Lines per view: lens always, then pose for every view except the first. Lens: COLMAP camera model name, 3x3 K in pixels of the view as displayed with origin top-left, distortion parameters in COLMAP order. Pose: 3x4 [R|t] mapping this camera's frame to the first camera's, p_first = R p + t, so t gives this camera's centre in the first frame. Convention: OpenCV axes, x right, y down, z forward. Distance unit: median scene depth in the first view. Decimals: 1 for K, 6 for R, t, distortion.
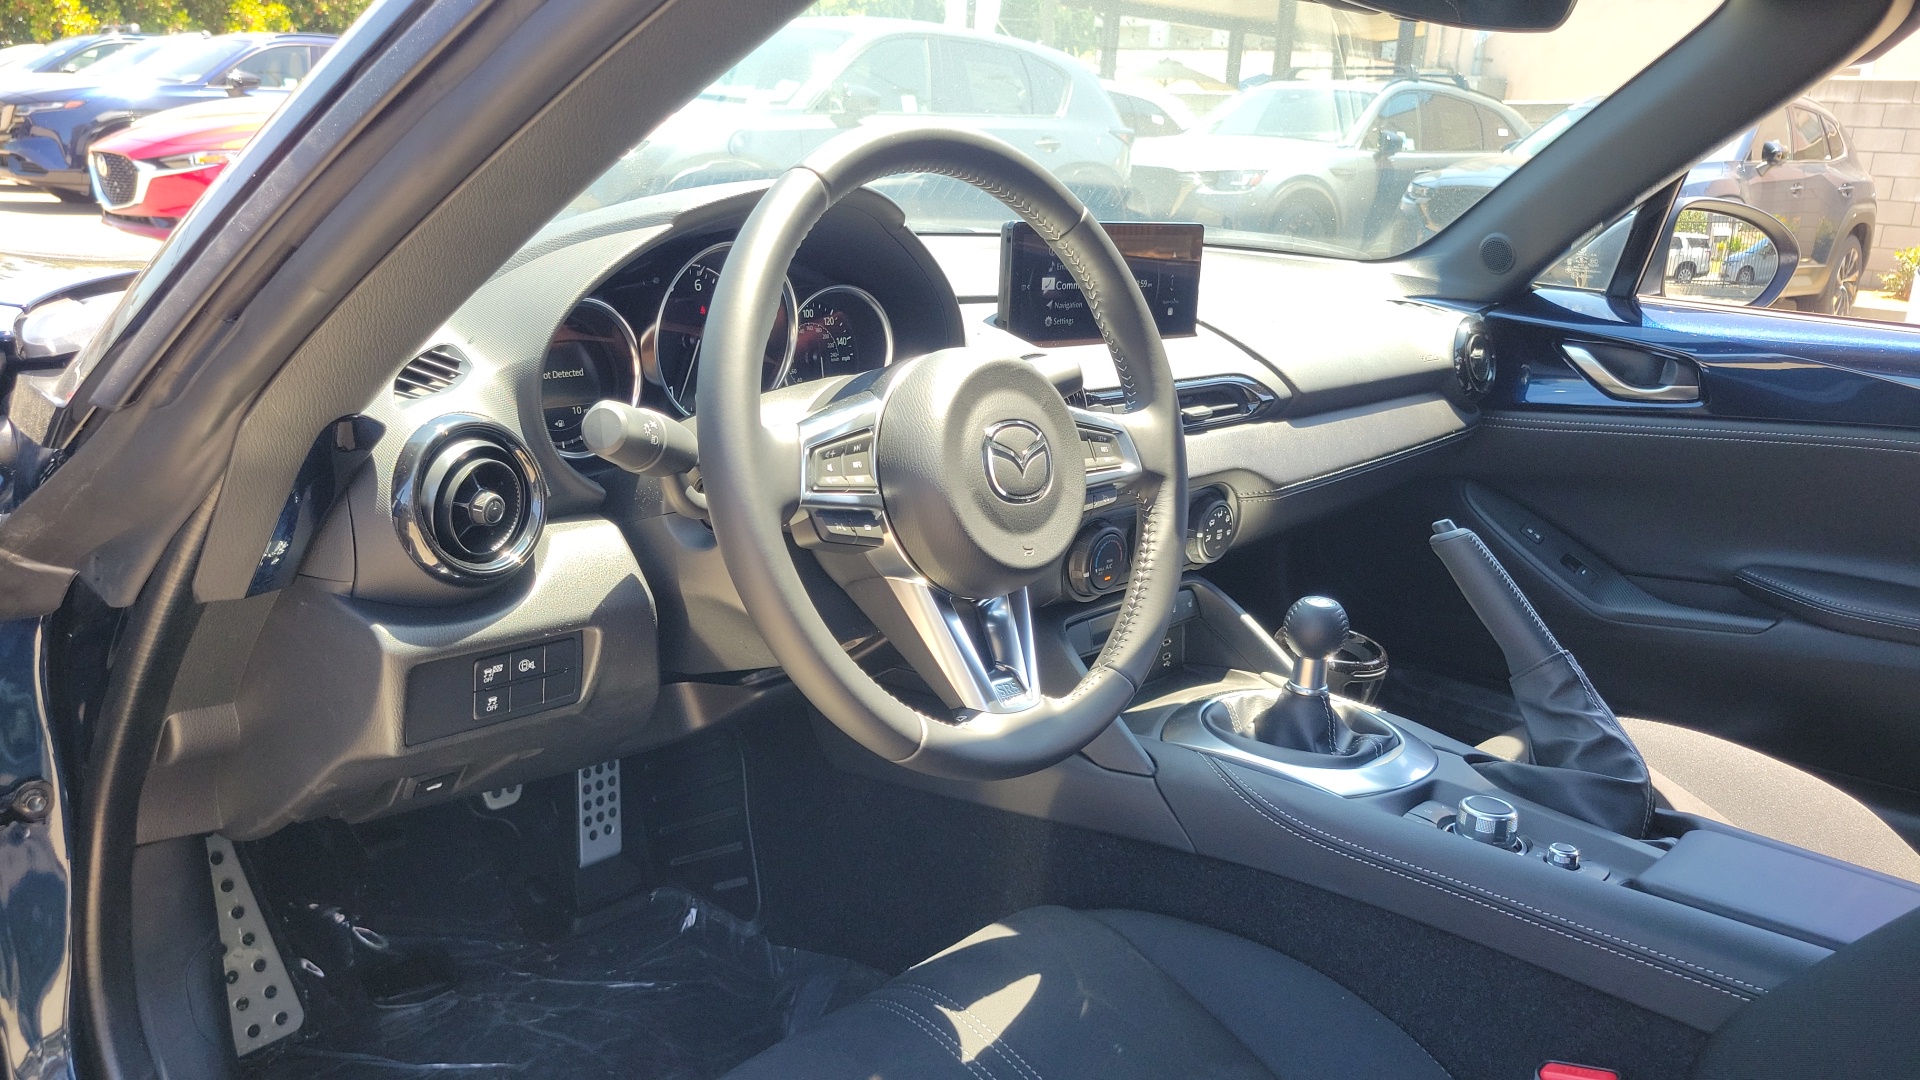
lens RADIAL K [[1474.5, 0, 964.3], [0, 1474.5, 541.9], [0, 0, 1]] dist [0.003622, 0.009837]
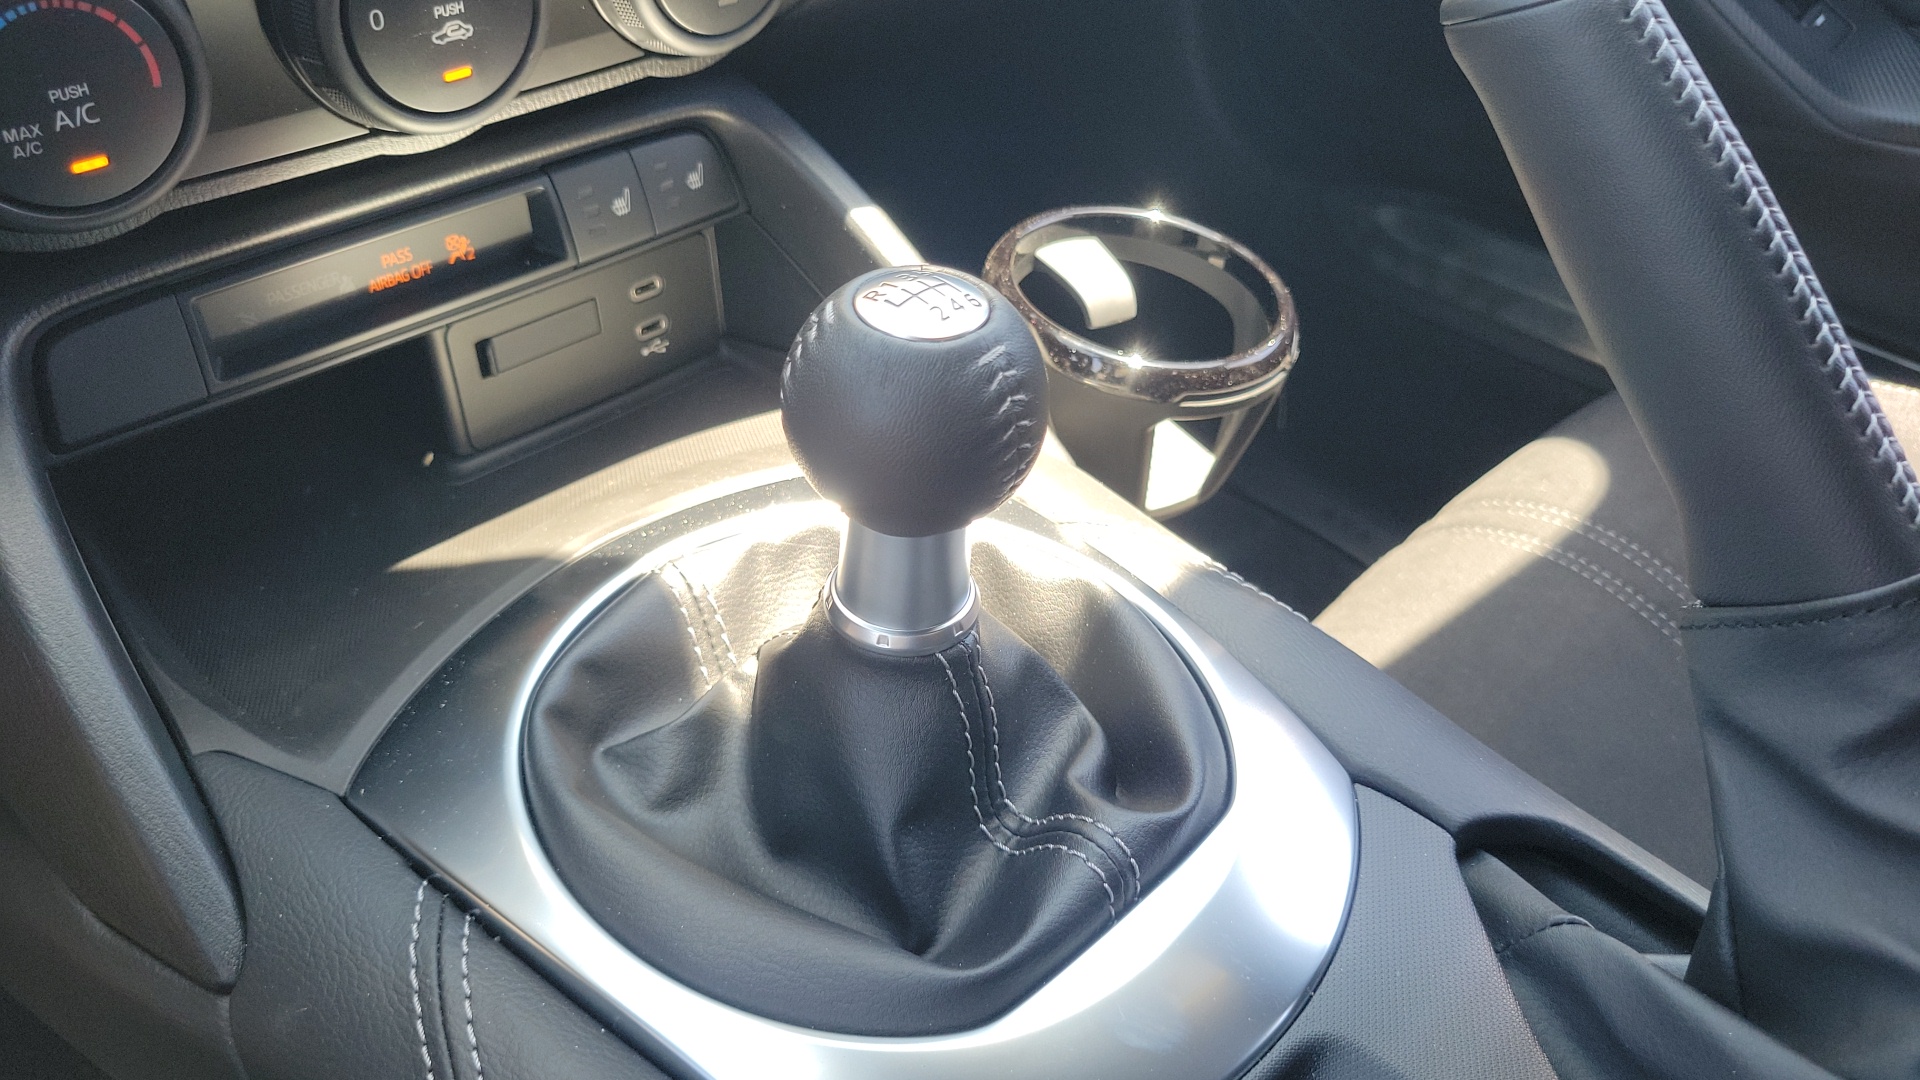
lens RADIAL K [[1474.5, 0, 956.7], [0, 1474.5, 534.9], [0, 0, 1]] dist [0.003622, 0.009837]
pose [[0.999664, 0.017919, -0.018711, 0.238759], [-0.009045, 0.918177, 0.396068, -0.016840], [0.024277, -0.395766, 0.918030, 0.735223]]
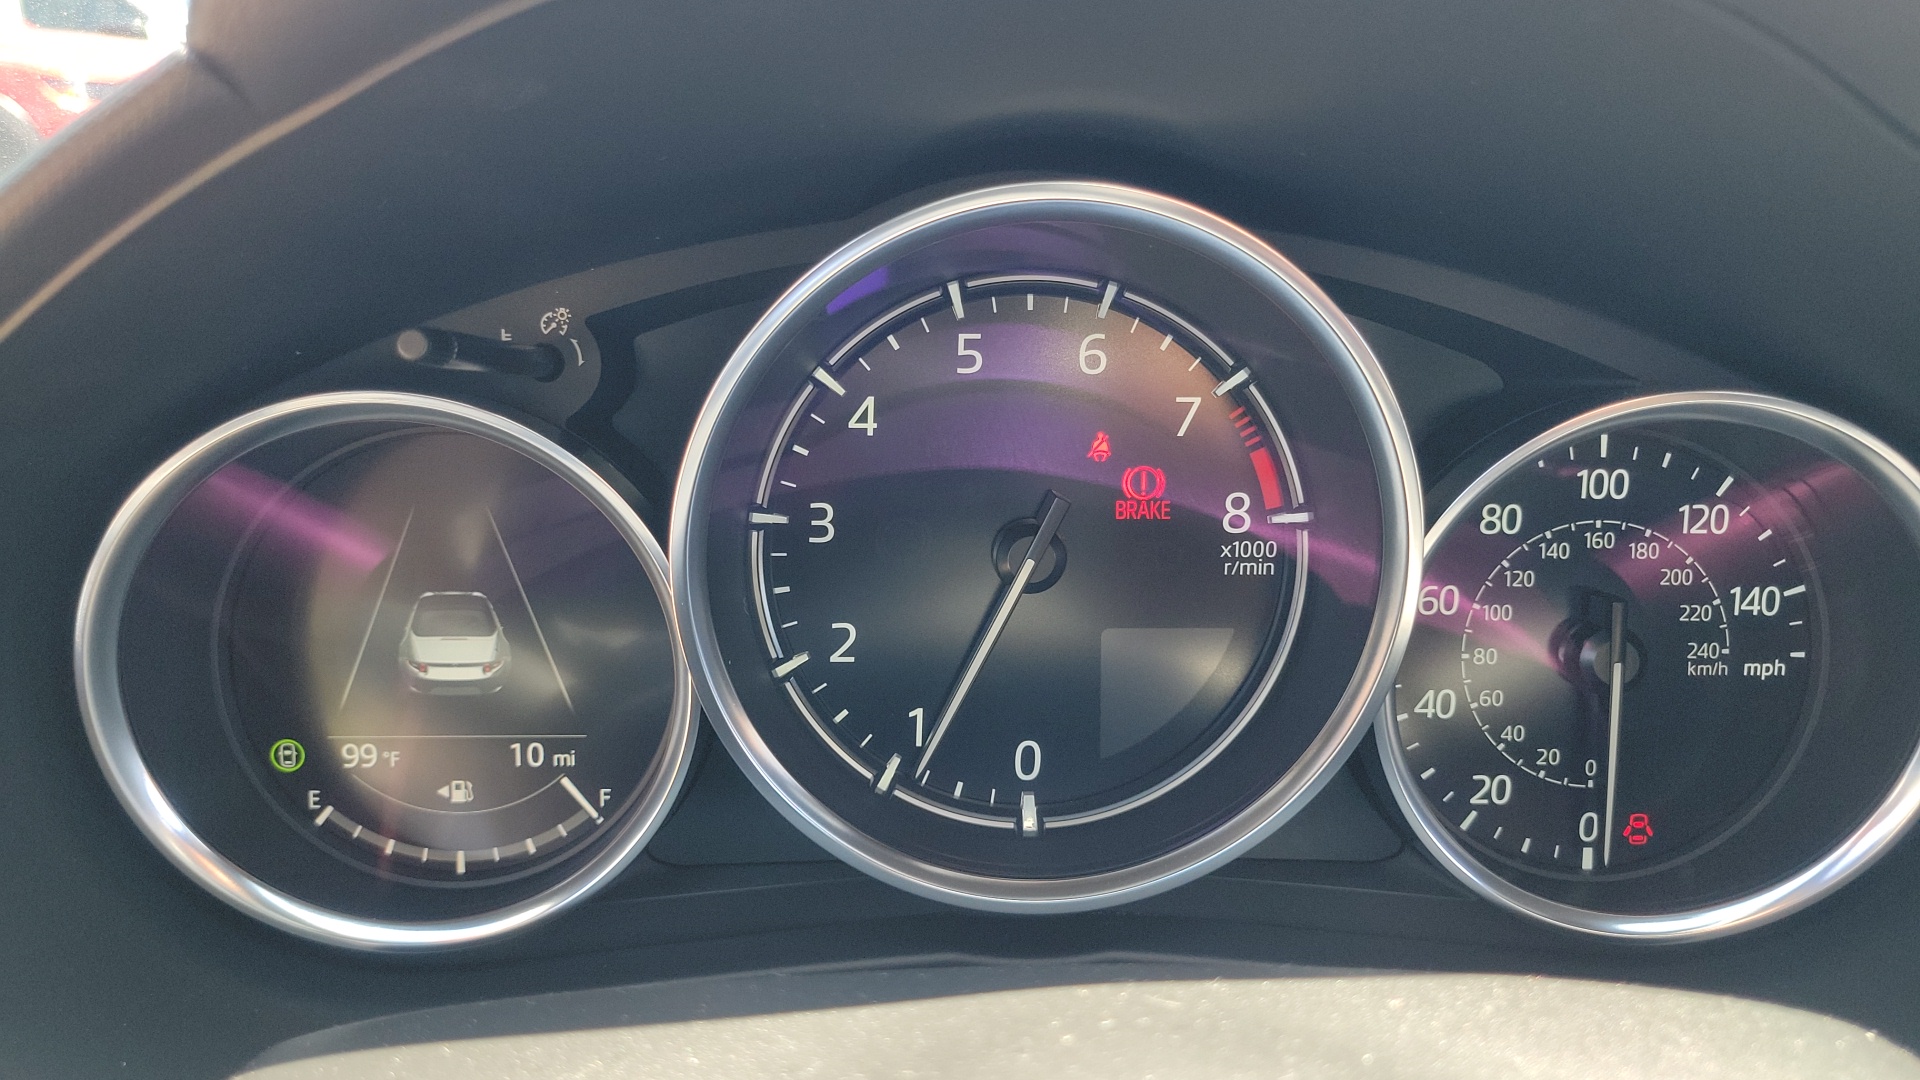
lens RADIAL K [[1474.5, 0, 968.3], [0, 1474.5, 549.2], [0, 0, 1]] dist [0.003622, 0.009837]
pose [[0.670974, 0.170318, -0.721654, 0.006903], [-0.165017, 0.983153, 0.078606, -0.133966], [0.722885, 0.066343, 0.687776, 0.683895]]
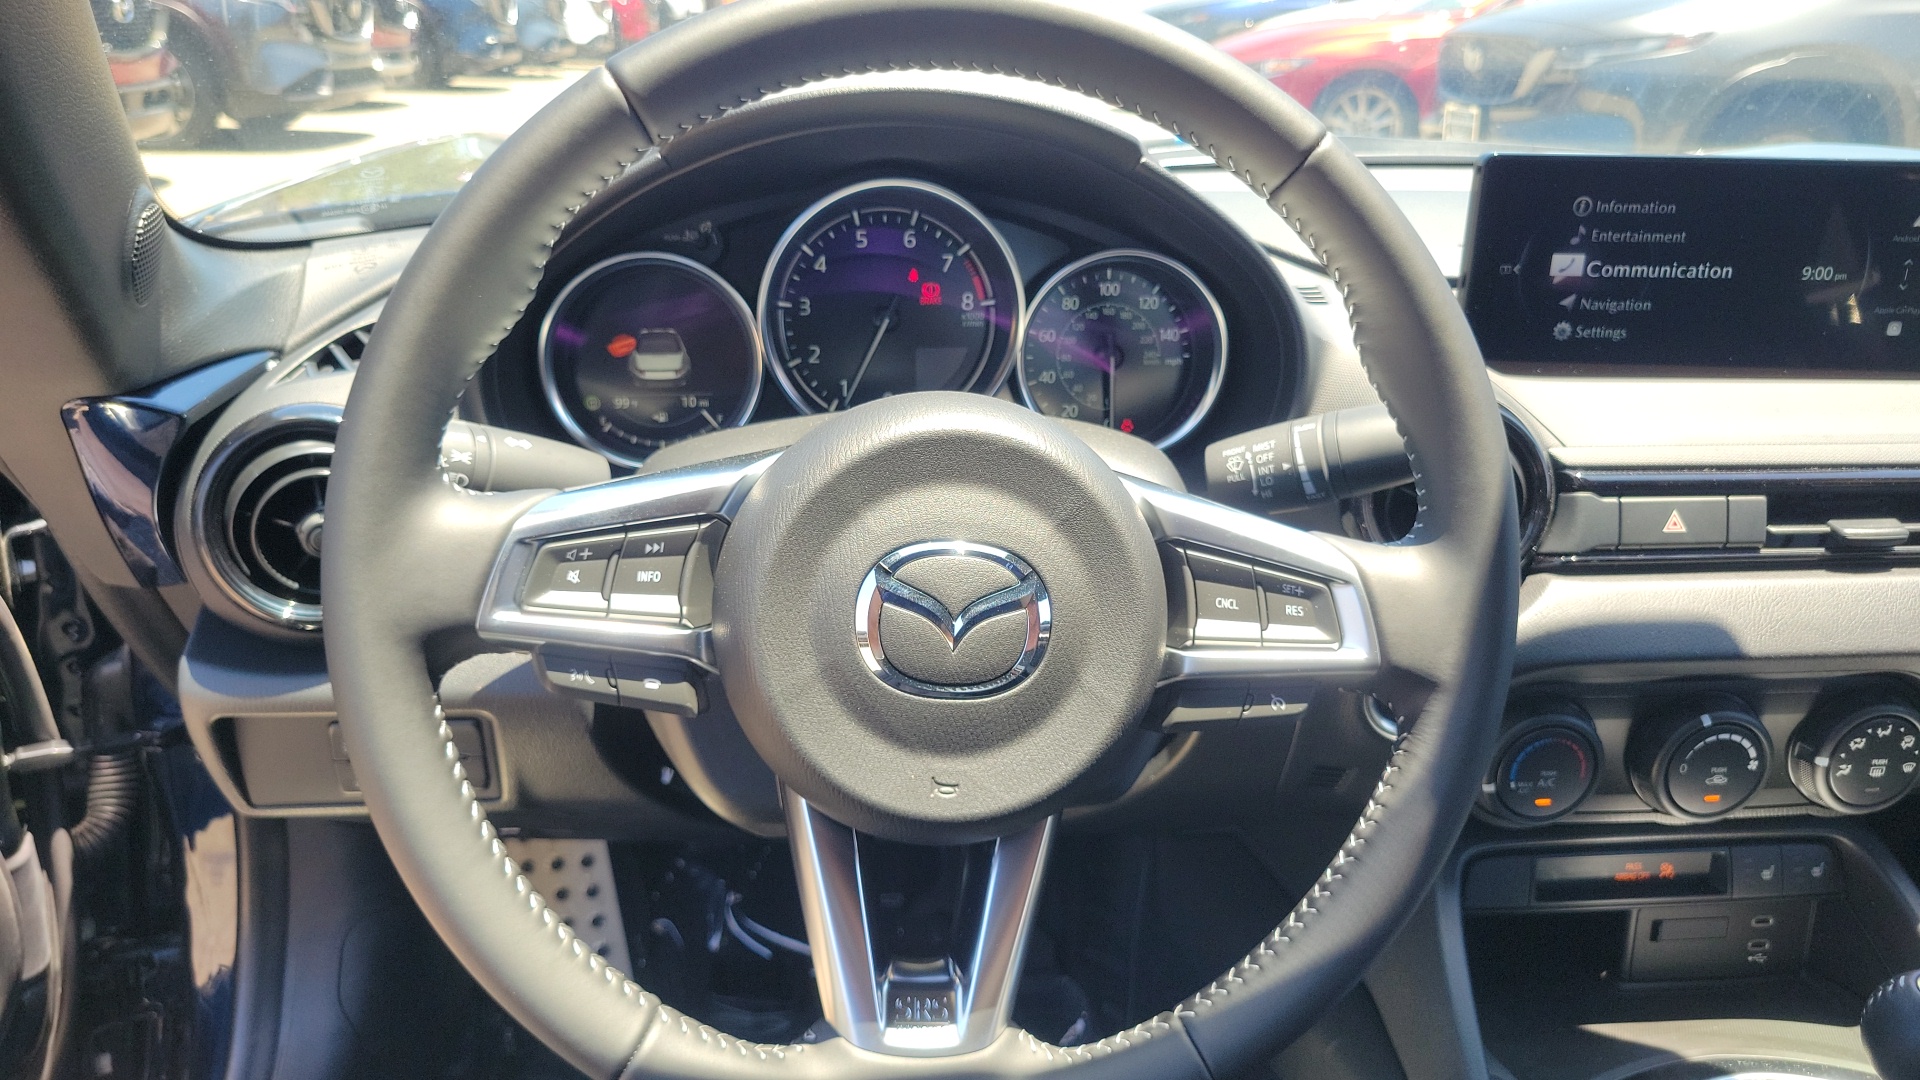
lens RADIAL K [[1474.5, 0, 951.3], [0, 1474.5, 534.2], [0, 0, 1]] dist [0.003622, 0.009837]
pose [[0.750269, 0.186951, -0.634150, 0.258092], [-0.149849, 0.982310, 0.112304, -0.101658], [0.643927, 0.010768, 0.765011, 0.414239]]
